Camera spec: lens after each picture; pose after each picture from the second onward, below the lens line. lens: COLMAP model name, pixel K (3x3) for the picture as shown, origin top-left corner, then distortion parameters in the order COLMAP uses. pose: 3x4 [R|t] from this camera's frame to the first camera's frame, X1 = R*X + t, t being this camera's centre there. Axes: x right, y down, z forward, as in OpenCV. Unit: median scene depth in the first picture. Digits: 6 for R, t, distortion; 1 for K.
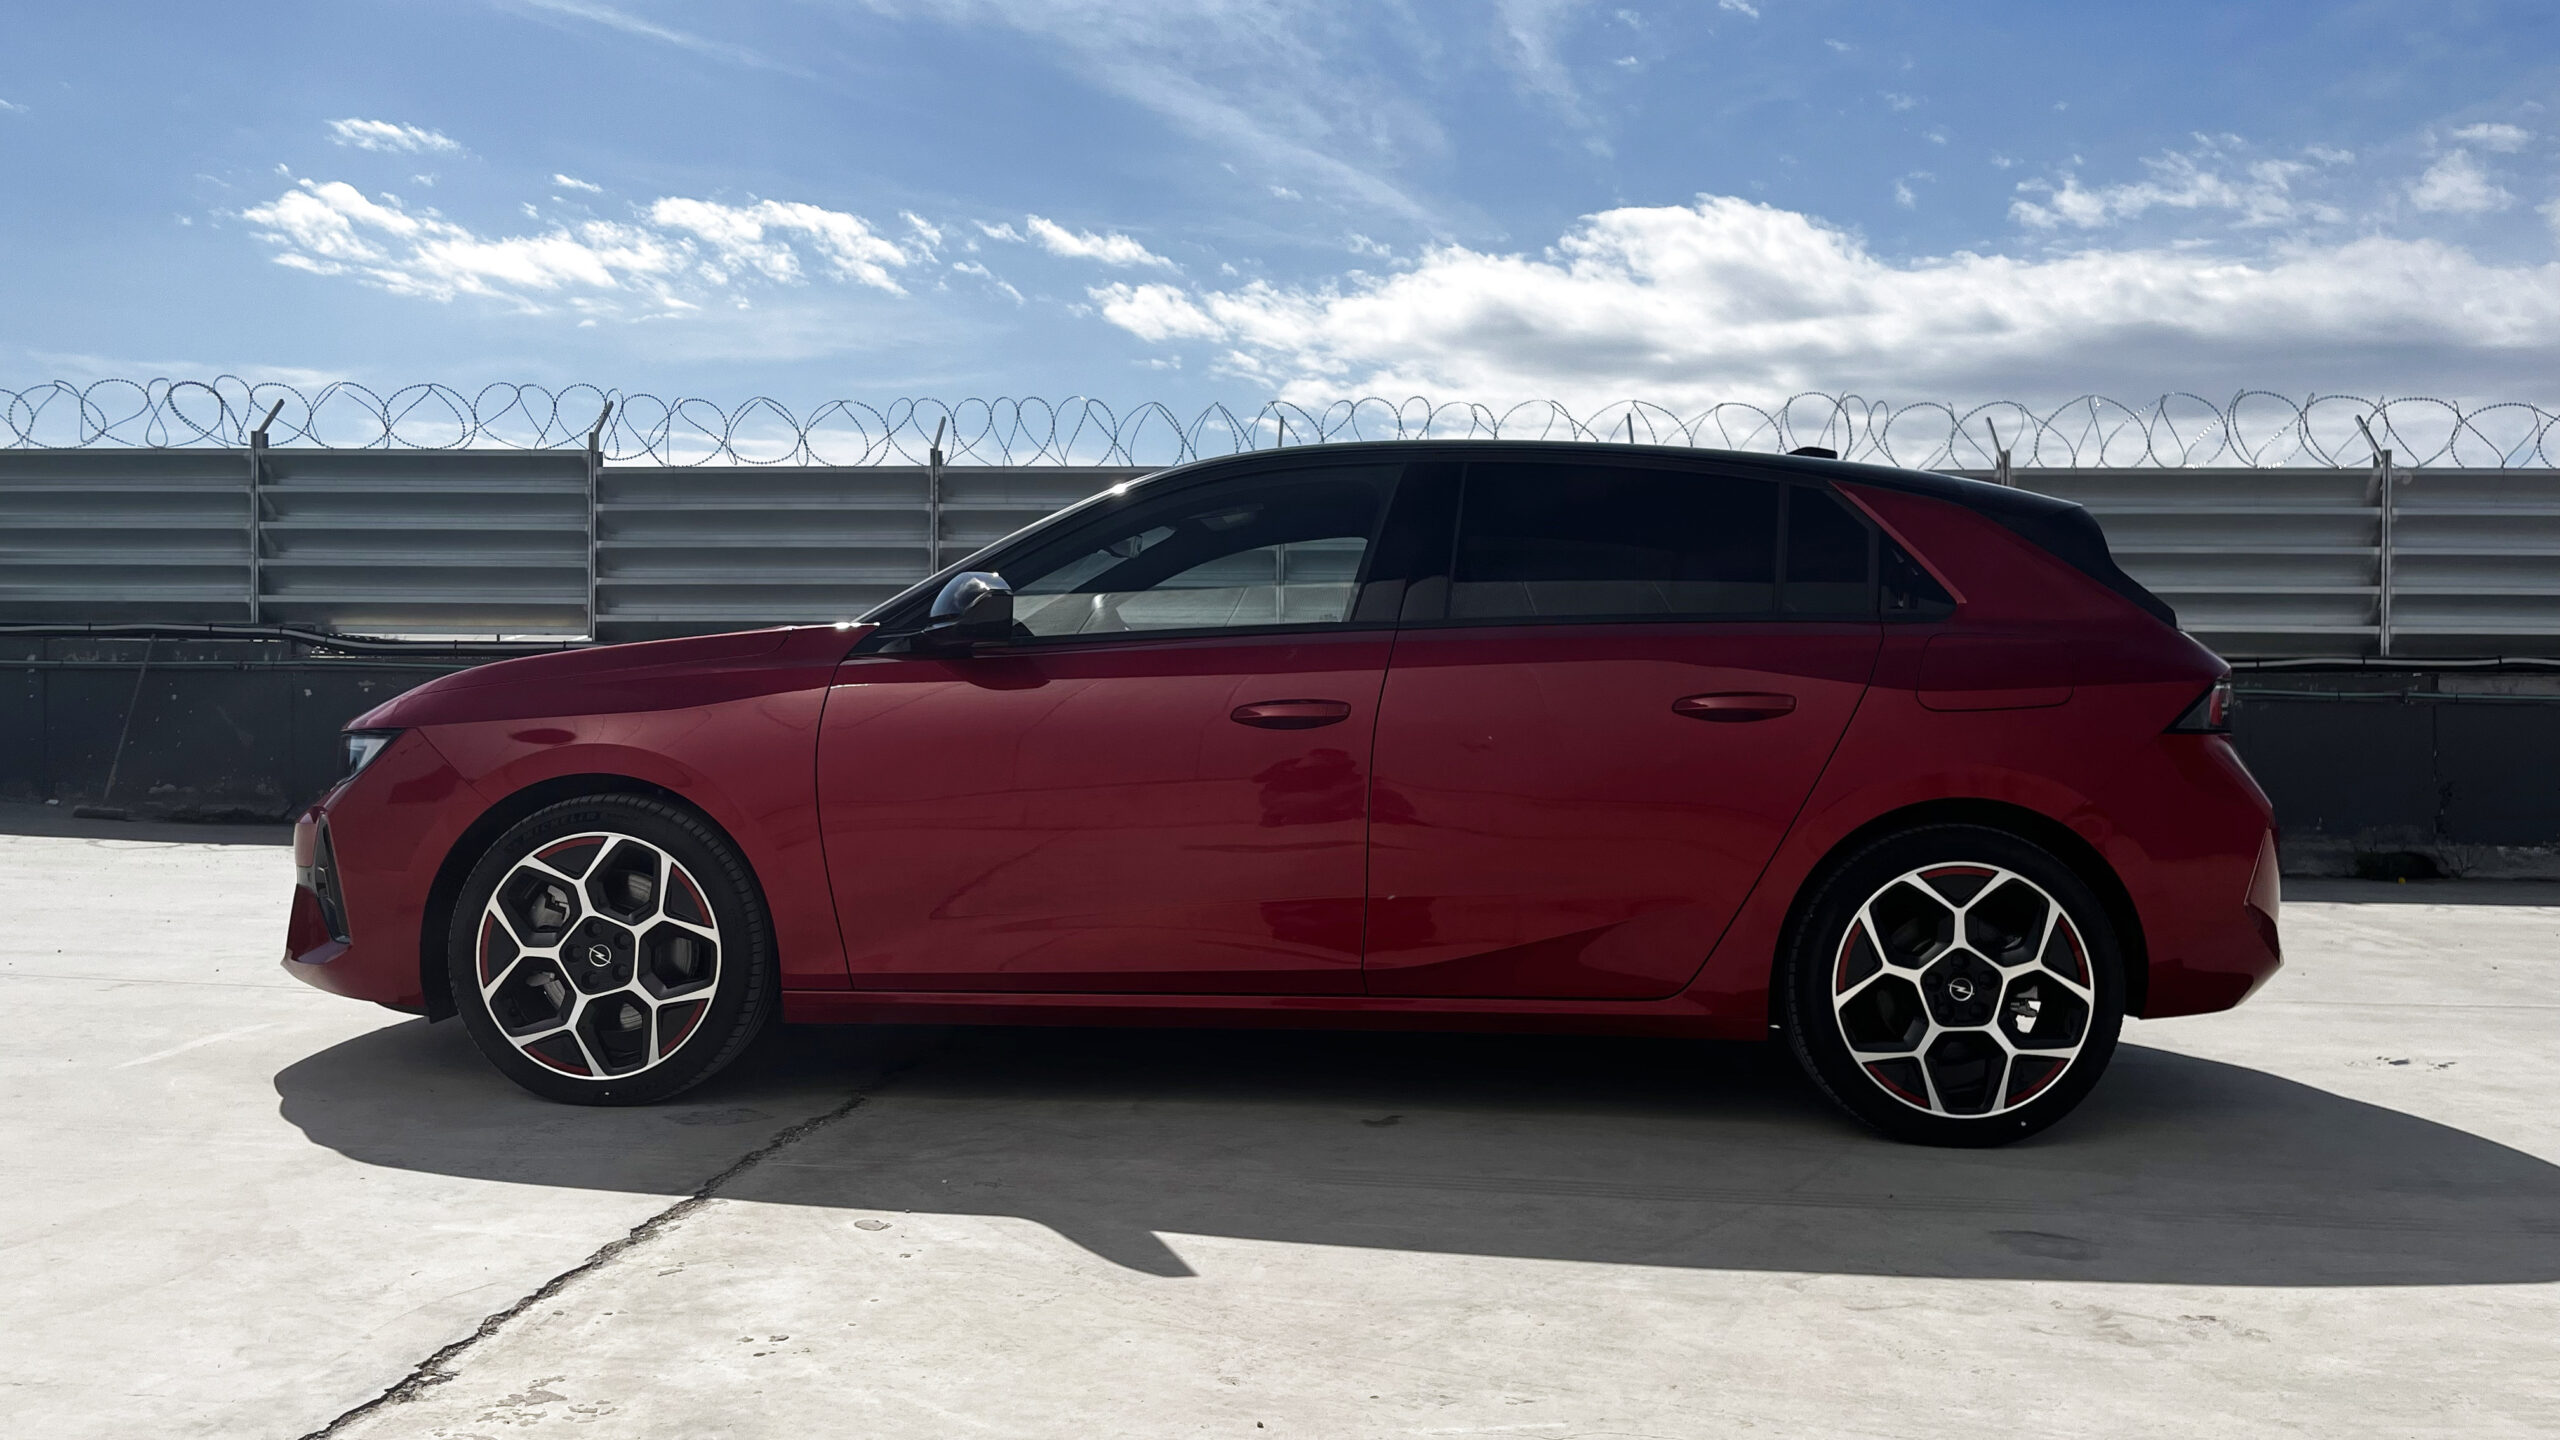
lens RADIAL K [[1938.5, 0, 1262.2], [0, 1938.5, 719.3], [0, 0, 1]] dist [0.065355, -0.093684]
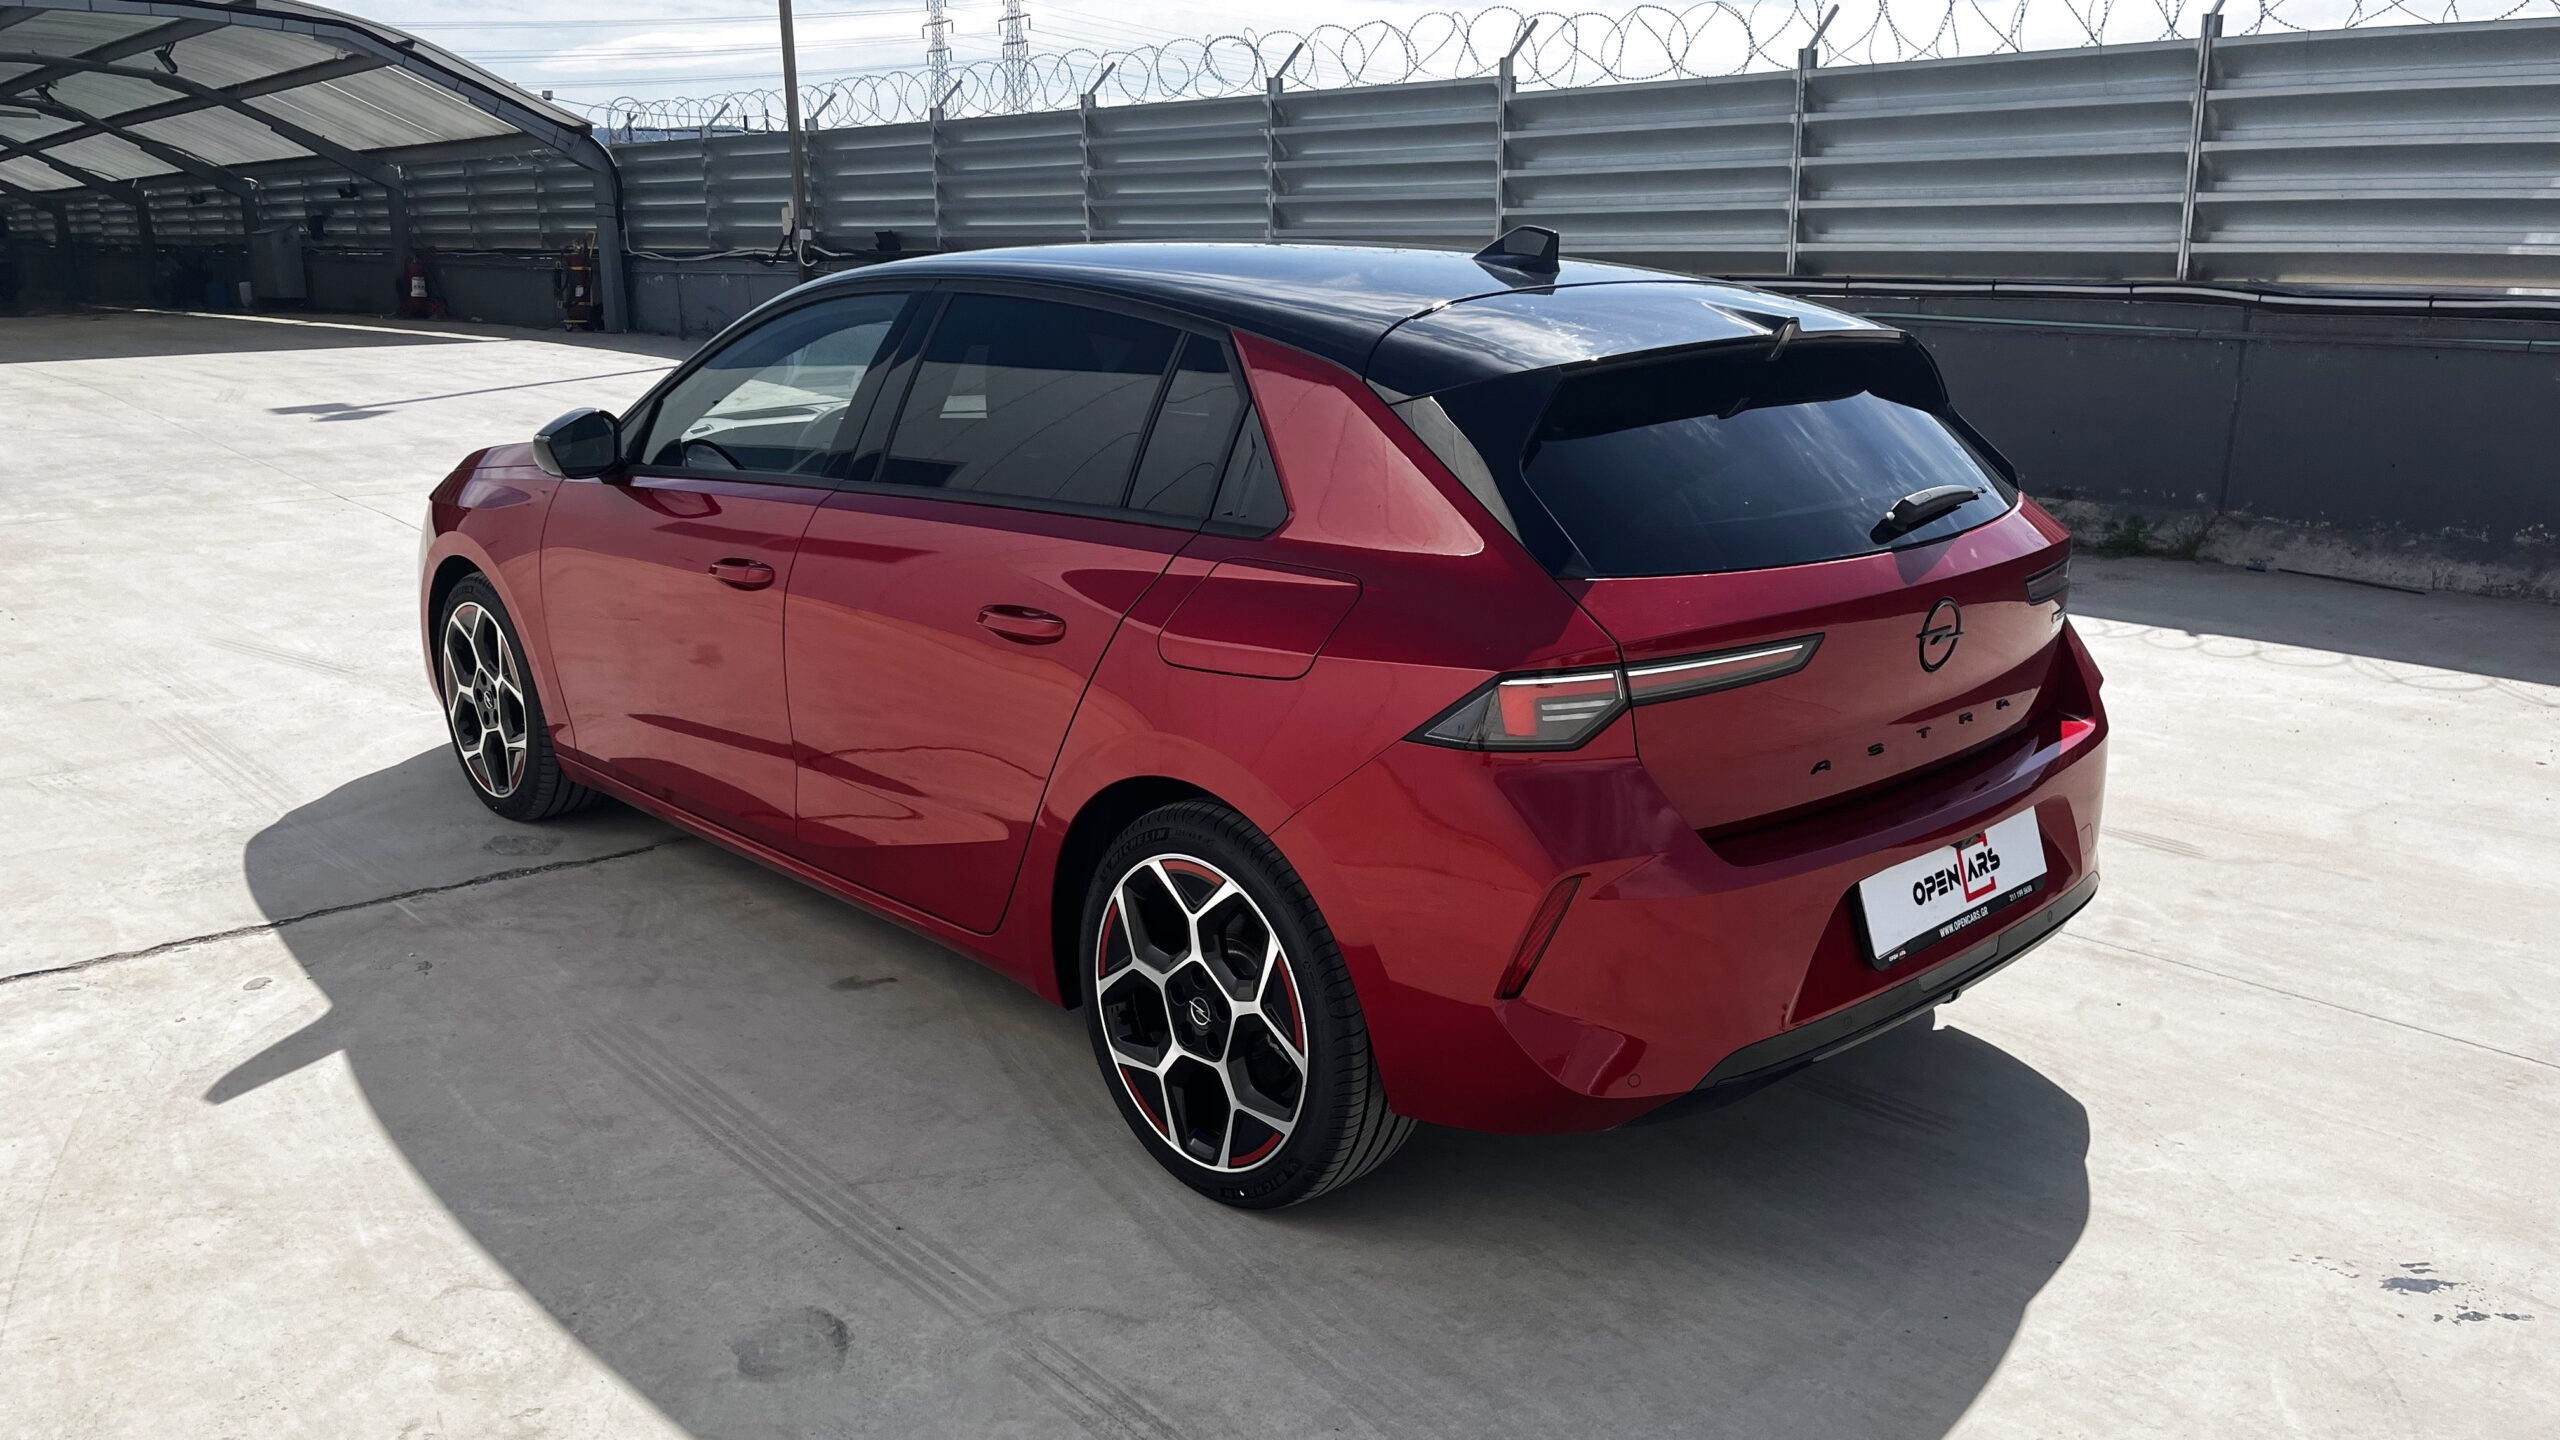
lens RADIAL K [[1938.5, 0, 1263.3], [0, 1938.5, 713.7], [0, 0, 1]] dist [0.065355, -0.093684]
pose [[0.717768, 0.156953, -0.678362, 0.892410], [0.007579, 0.972444, 0.233014, -0.162458], [0.696241, -0.172391, 0.696800, 0.490881]]
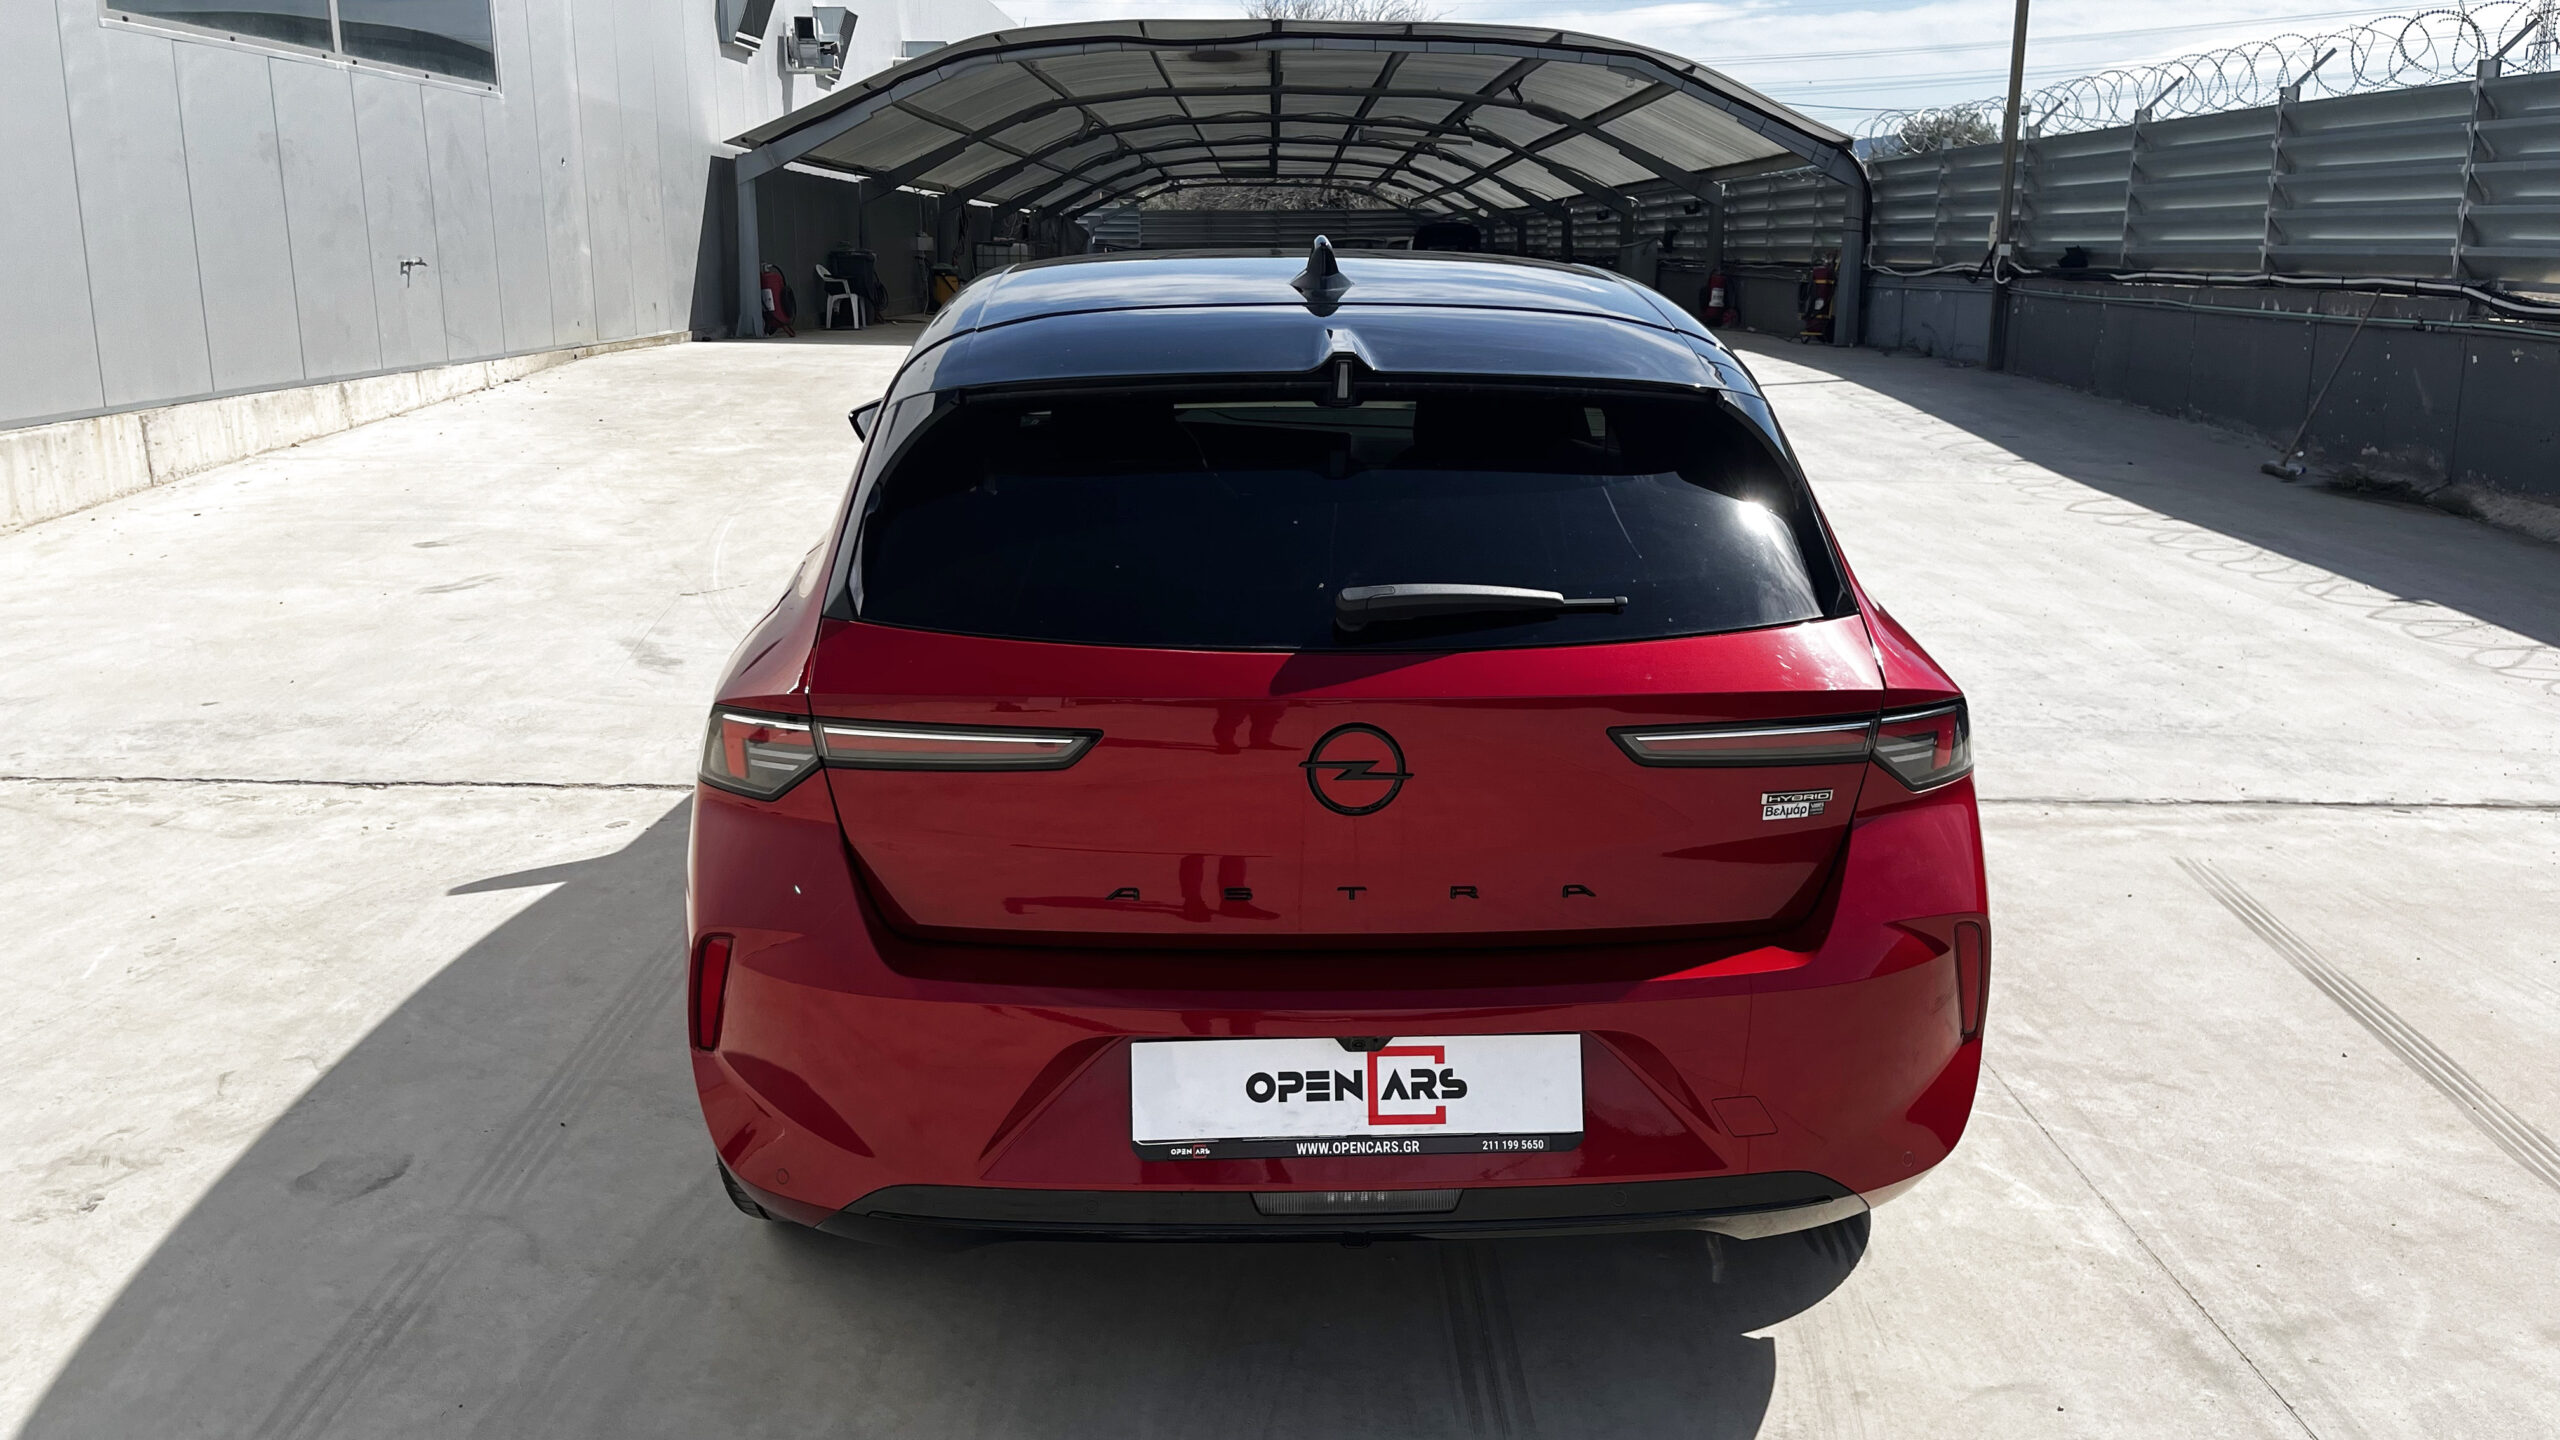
lens RADIAL K [[1938.5, 0, 1284.3], [0, 1938.5, 706.8], [0, 0, 1]] dist [0.065355, -0.093684]
pose [[0.085720, 0.223797, -0.970859, 1.125115], [-0.010681, 0.974596, 0.223716, -0.162152], [0.996262, -0.008807, 0.085933, 1.148612]]
